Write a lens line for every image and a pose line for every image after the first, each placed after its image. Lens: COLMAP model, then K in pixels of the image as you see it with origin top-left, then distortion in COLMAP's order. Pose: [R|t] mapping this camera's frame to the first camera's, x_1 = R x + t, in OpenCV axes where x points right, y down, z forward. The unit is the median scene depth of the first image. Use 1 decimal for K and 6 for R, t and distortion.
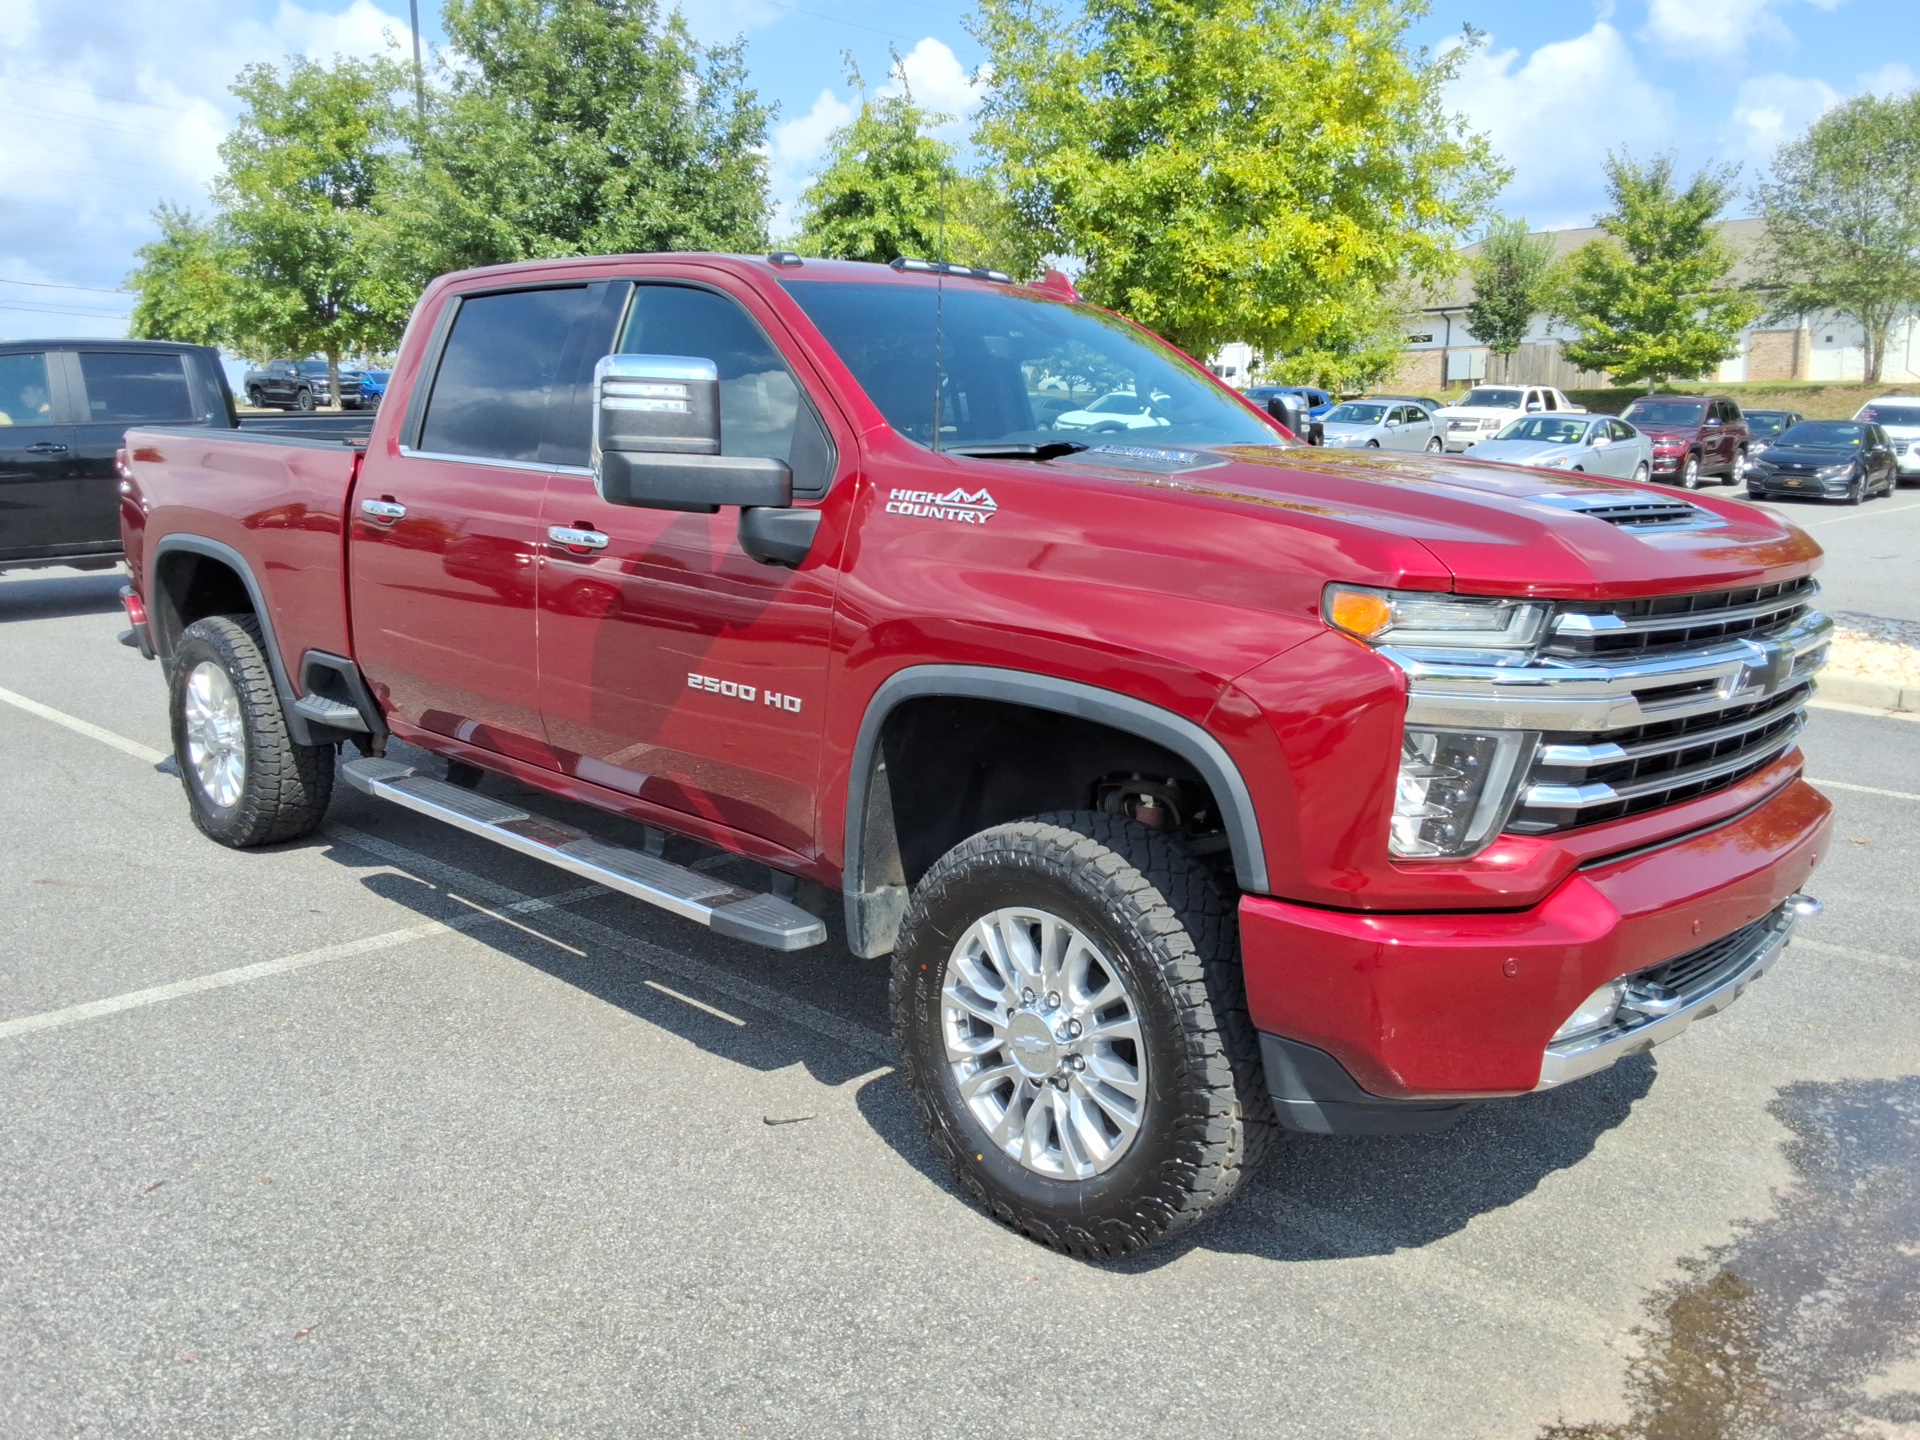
lens RADIAL K [[1539.1, 0, 970.6], [0, 1539.1, 717.4], [0, 0, 1]] dist [0.117895, -0.181469]
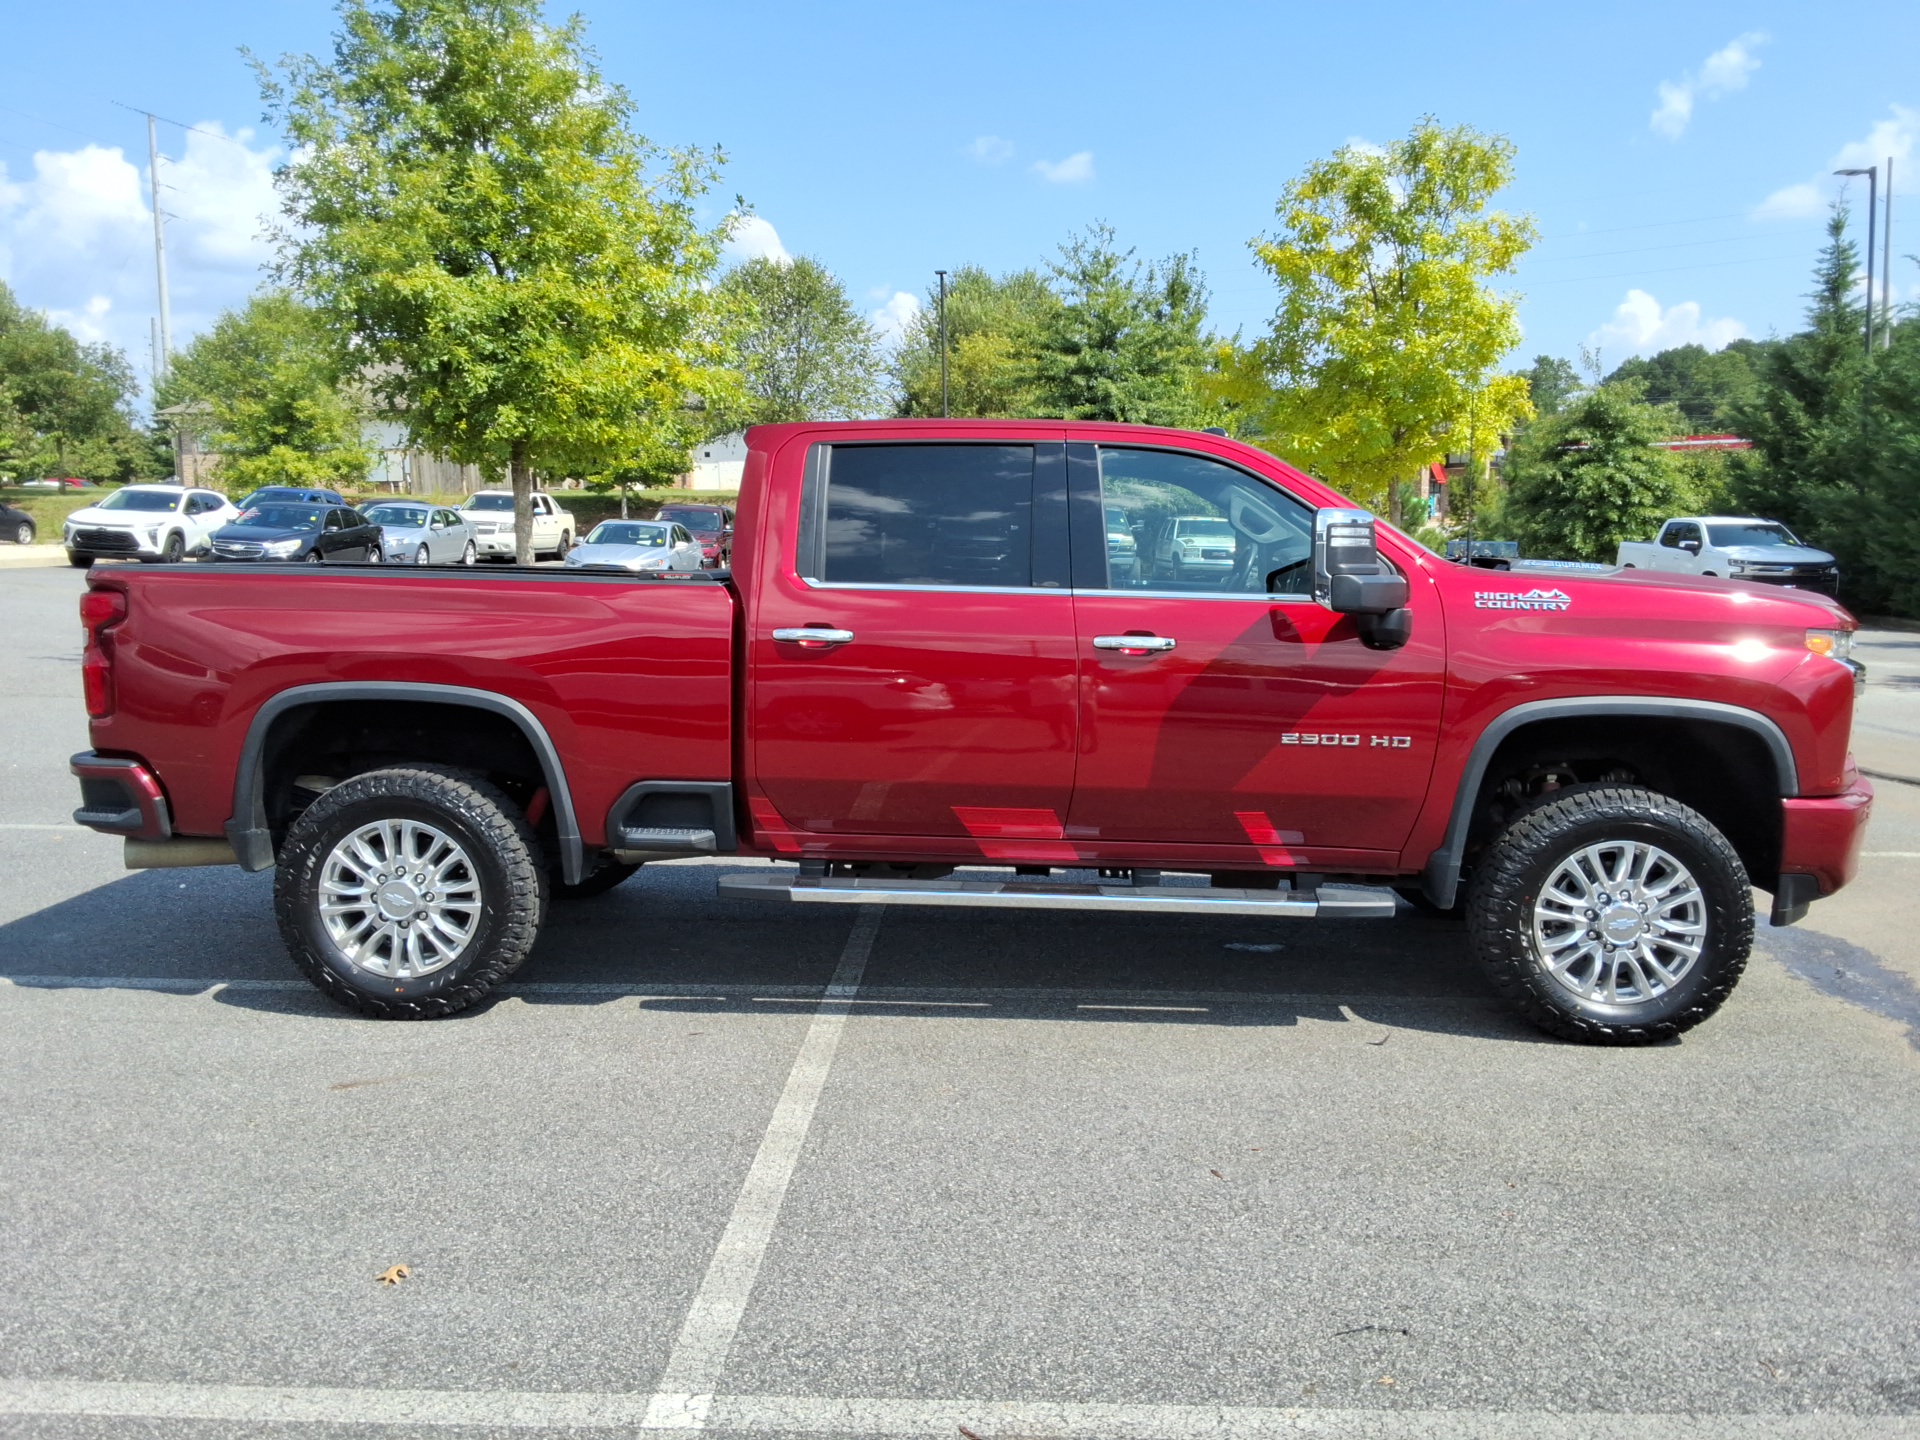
lens RADIAL K [[1565.8, 0, 953.7], [0, 1565.8, 712.5], [0, 0, 1]] dist [0.052187, -0.087360]
pose [[0.749024, -0.085558, 0.656995, -0.363427], [0.128674, 0.991531, -0.017576, -0.016704], [-0.649927, 0.097703, 0.753690, 0.041334]]
